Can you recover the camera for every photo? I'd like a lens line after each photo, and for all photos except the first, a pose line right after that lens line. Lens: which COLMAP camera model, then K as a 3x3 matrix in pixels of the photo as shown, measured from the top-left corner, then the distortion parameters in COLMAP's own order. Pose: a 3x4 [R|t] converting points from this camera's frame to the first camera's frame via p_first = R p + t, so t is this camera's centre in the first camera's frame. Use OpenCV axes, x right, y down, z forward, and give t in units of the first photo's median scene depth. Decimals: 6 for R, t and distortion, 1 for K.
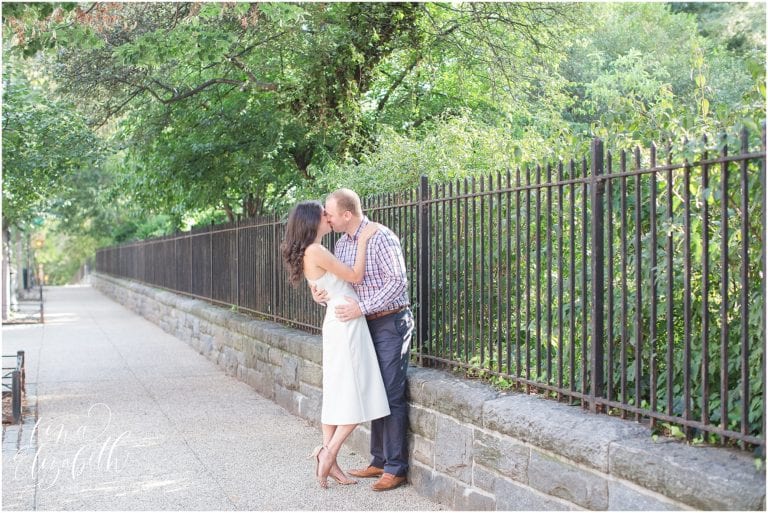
lens RADIAL K [[1106.1, 0, 384.0], [0, 1106.1, 256.5], [0, 0, 1]] dist [-0.178581, 0.414391]
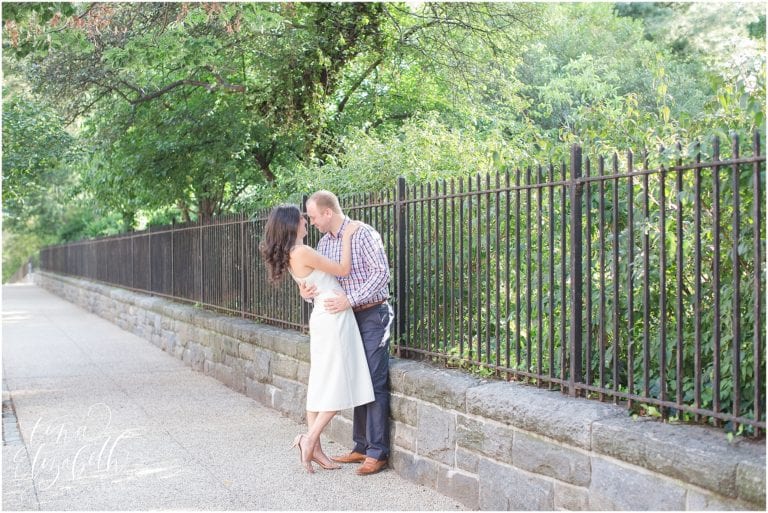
lens RADIAL K [[1106.1, 0, 384.0], [0, 1106.1, 256.5], [0, 0, 1]] dist [-0.178581, 0.414391]
pose [[0.998508, -0.000832, 0.054596, -0.037692], [0.000733, 0.999998, 0.001832, 0.000798], [-0.054597, -0.001790, 0.998507, -0.052613]]
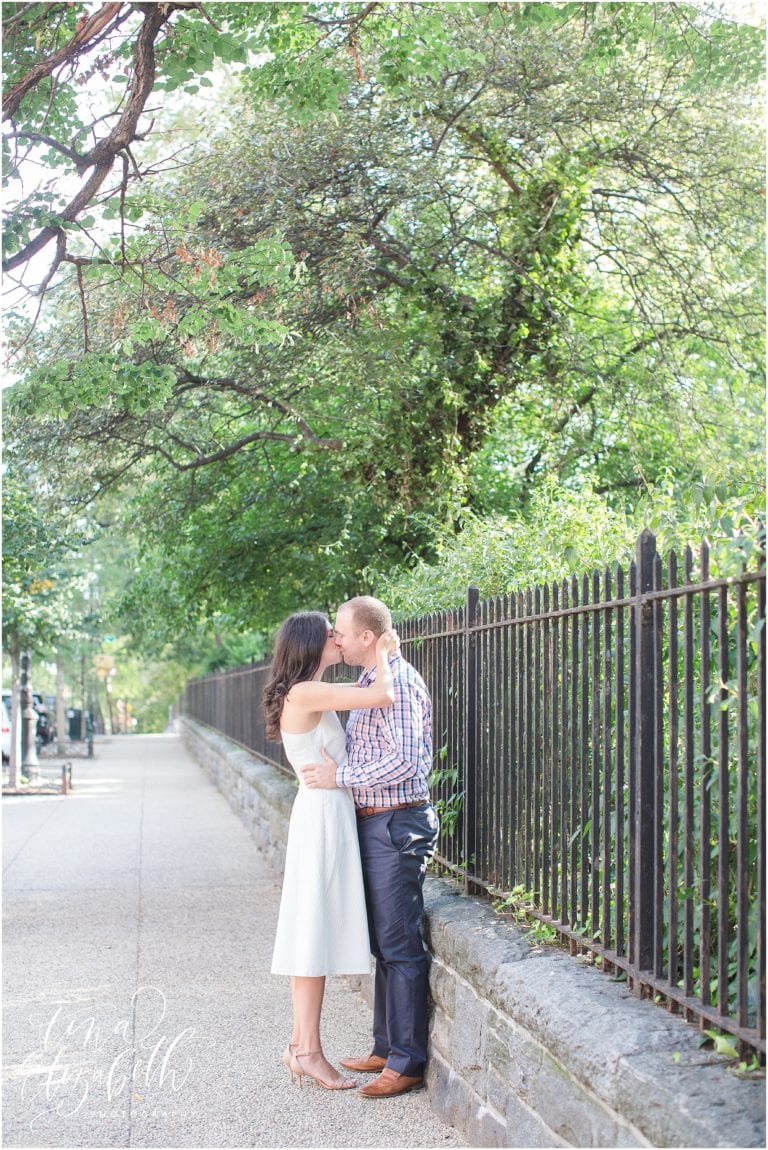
lens RADIAL K [[1656.3, 0, 381.3], [0, 1656.3, 597.6], [0, 0, 1]] dist [-0.178581, 0.414391]
pose [[0.987147, -0.002510, -0.159793, 0.133281], [-0.006538, 0.998405, -0.056073, -0.014401], [0.159679, 0.056397, 0.985557, 0.069659]]
